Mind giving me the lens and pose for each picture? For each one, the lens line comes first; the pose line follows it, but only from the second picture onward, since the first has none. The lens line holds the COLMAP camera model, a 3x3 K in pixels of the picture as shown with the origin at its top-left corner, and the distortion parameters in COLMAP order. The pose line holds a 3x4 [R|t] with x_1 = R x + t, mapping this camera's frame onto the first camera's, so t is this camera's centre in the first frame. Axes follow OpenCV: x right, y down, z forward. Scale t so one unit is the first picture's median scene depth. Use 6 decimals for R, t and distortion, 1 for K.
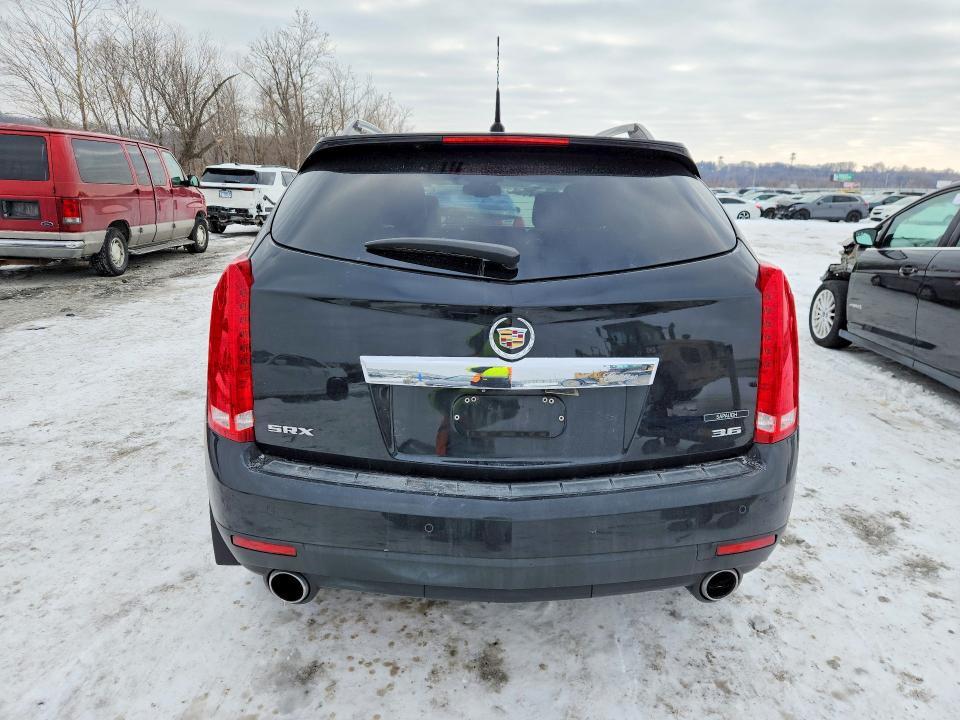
lens RADIAL K [[747.9, 0, 479.6], [0, 747.9, 360.2], [0, 0, 1]] dist [0.029943, -0.003255]
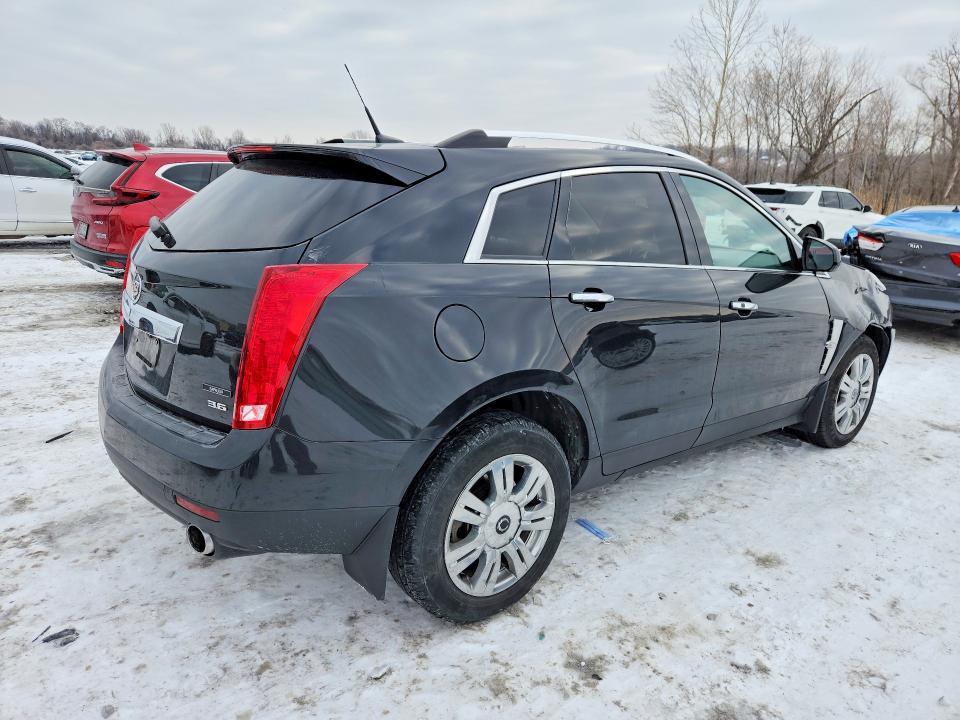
lens RADIAL K [[747.9, 0, 479.1], [0, 747.9, 360.8], [0, 0, 1]] dist [0.029943, -0.003255]
pose [[0.527797, 0.211662, -0.822575, 1.106711], [-0.235518, 0.966947, 0.097693, -0.132016], [0.816065, 0.142170, 0.560202, 0.535403]]
